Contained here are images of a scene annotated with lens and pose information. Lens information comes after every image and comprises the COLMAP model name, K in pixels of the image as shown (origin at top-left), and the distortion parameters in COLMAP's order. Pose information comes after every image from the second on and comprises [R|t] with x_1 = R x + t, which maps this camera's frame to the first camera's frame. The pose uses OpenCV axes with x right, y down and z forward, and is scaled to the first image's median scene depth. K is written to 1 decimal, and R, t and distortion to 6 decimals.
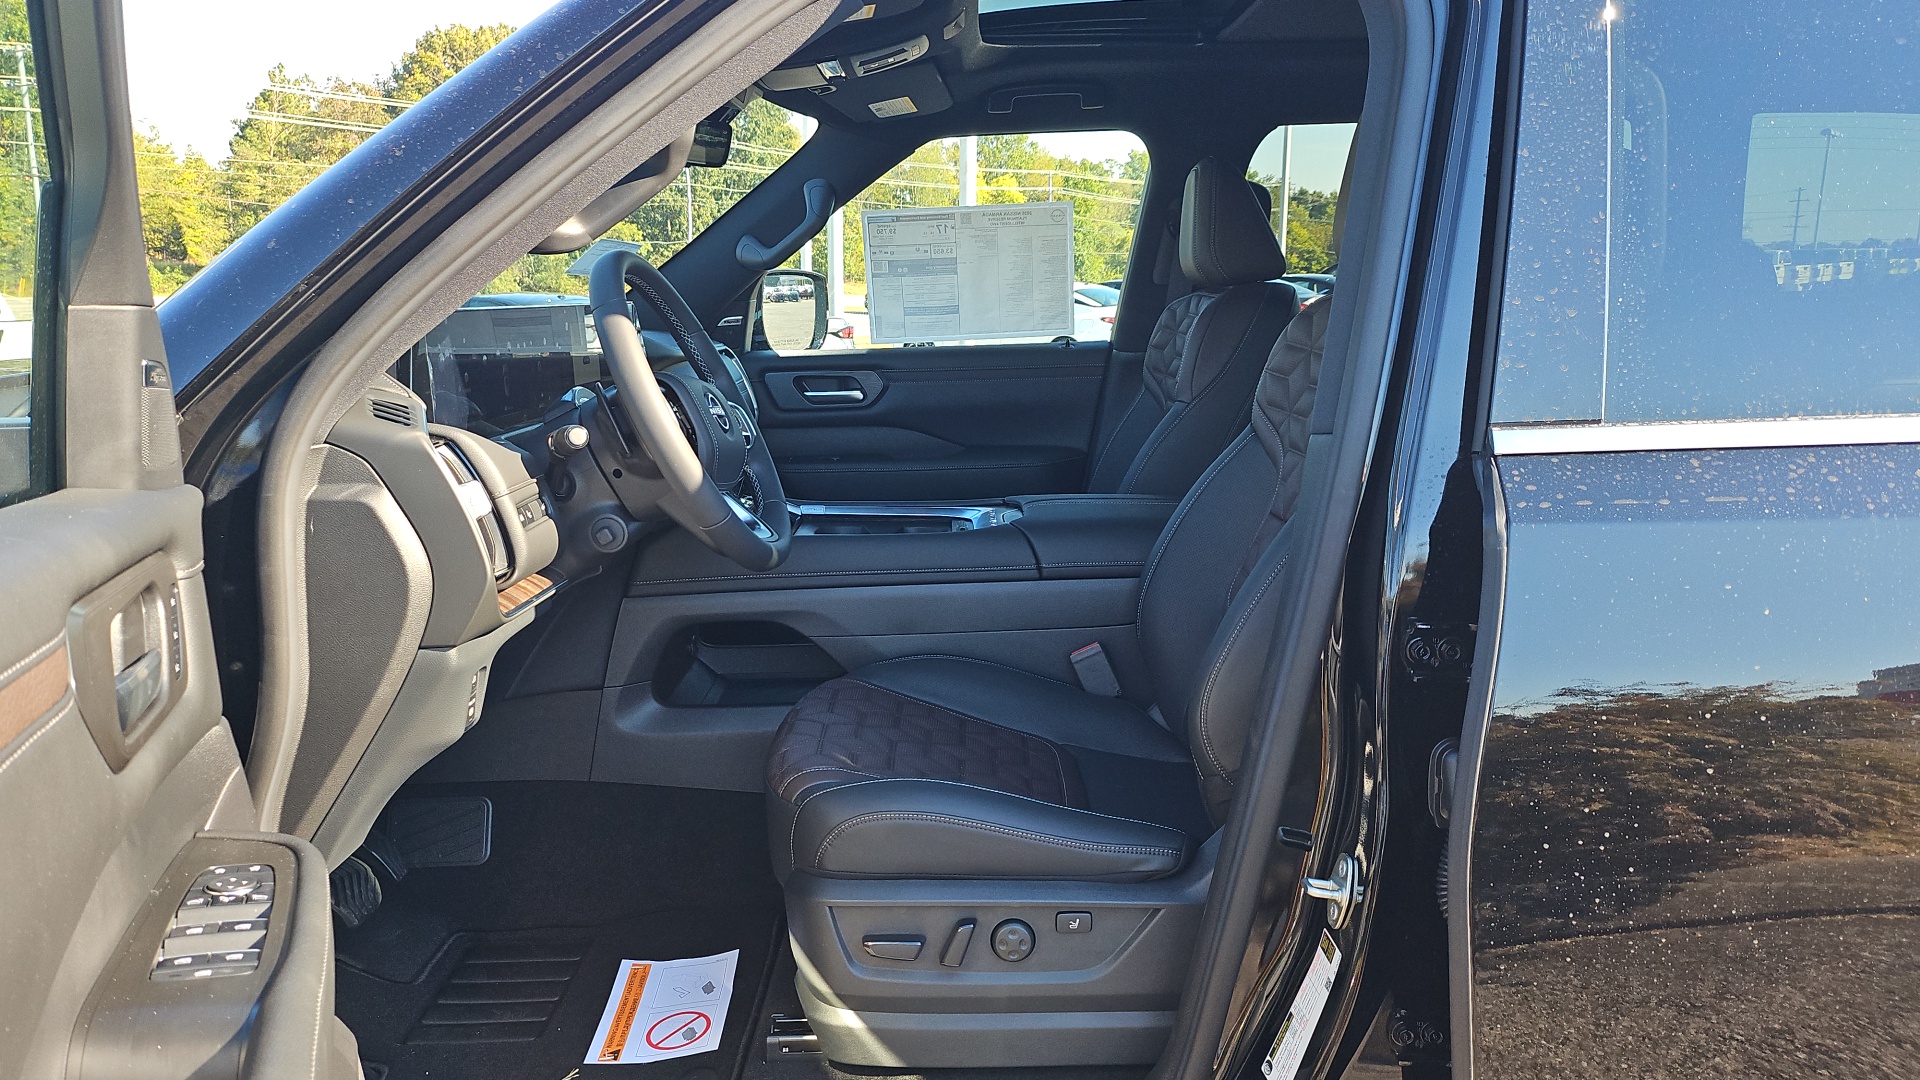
lens RADIAL K [[1335.1, 0, 959.0], [0, 1335.1, 533.9], [0, 0, 1]] dist [0.072518, -0.087477]
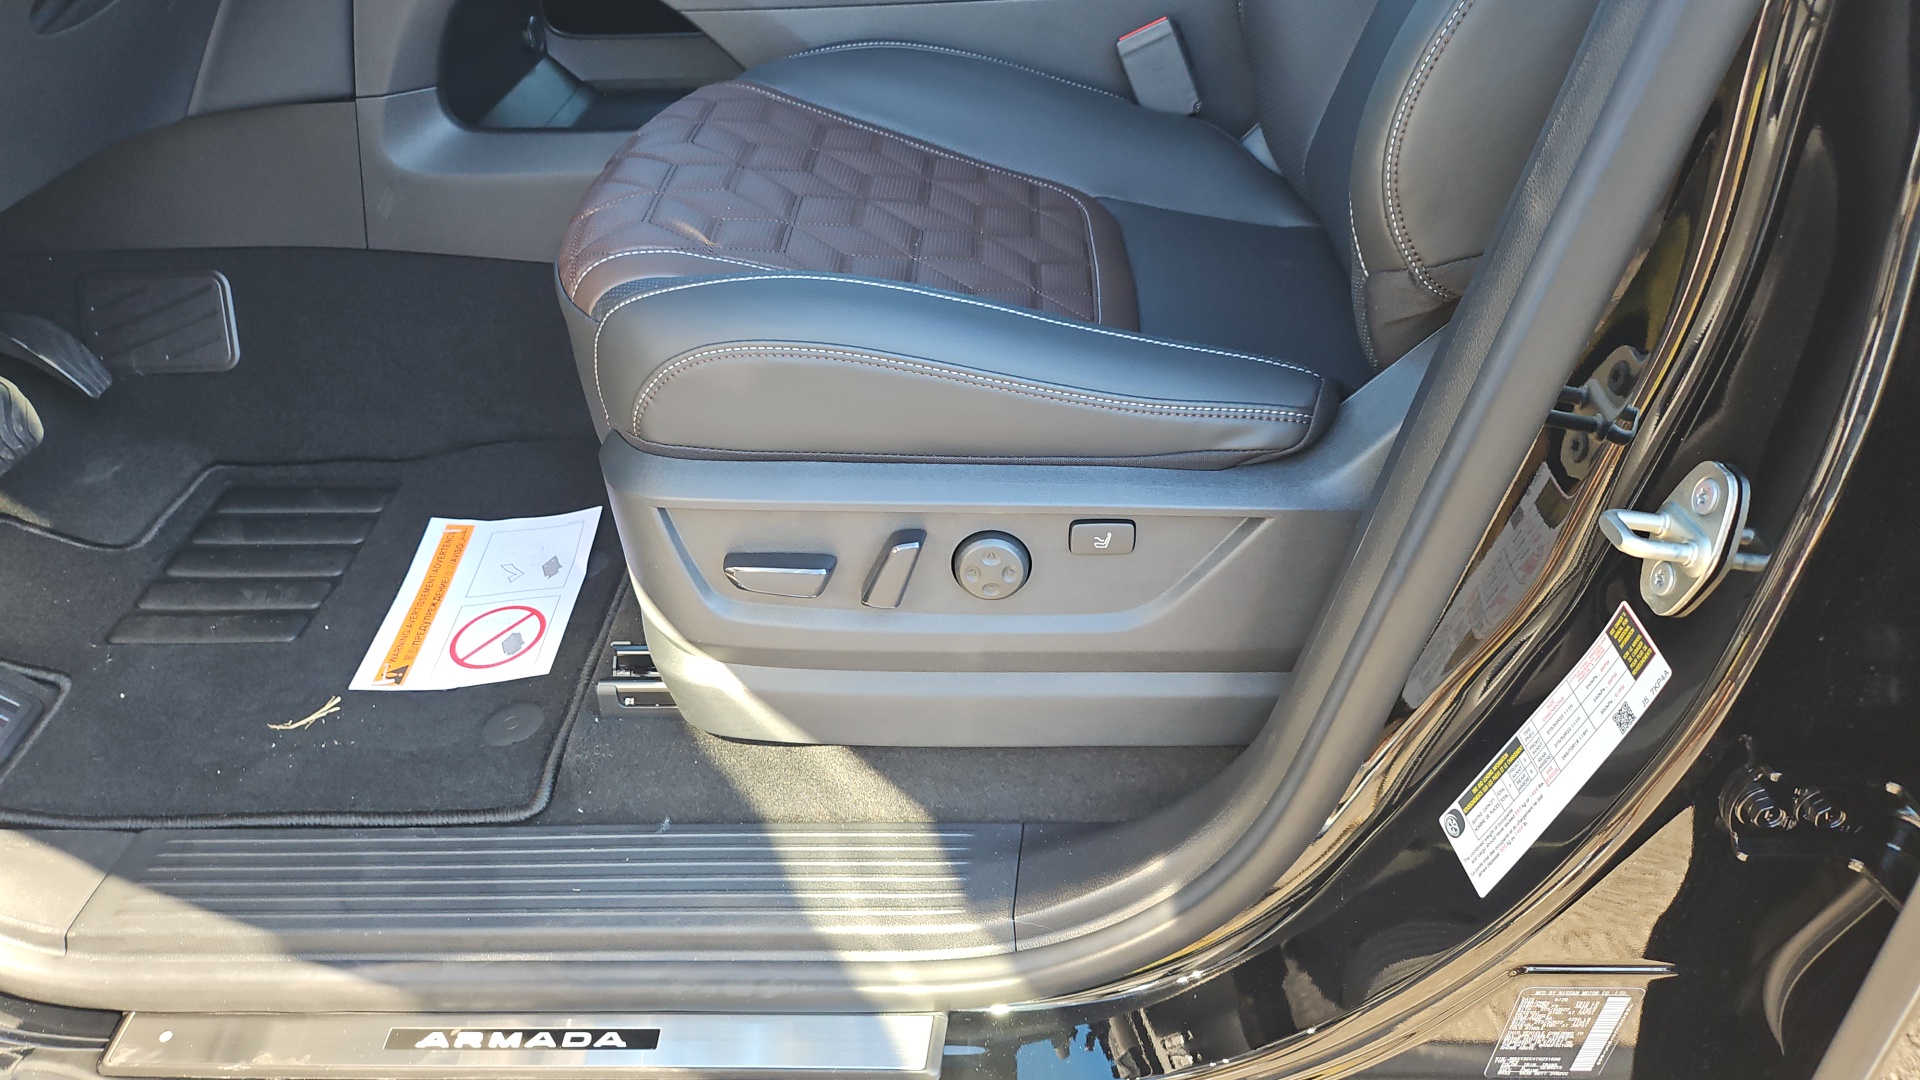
lens RADIAL K [[1335.1, 0, 959.0], [0, 1335.1, 533.9], [0, 0, 1]] dist [0.072518, -0.087477]
pose [[0.999613, 0.006529, -0.027051, 0.036389], [0.005011, 0.913954, 0.405787, 0.057215], [0.027372, -0.405765, 0.913567, 0.435893]]
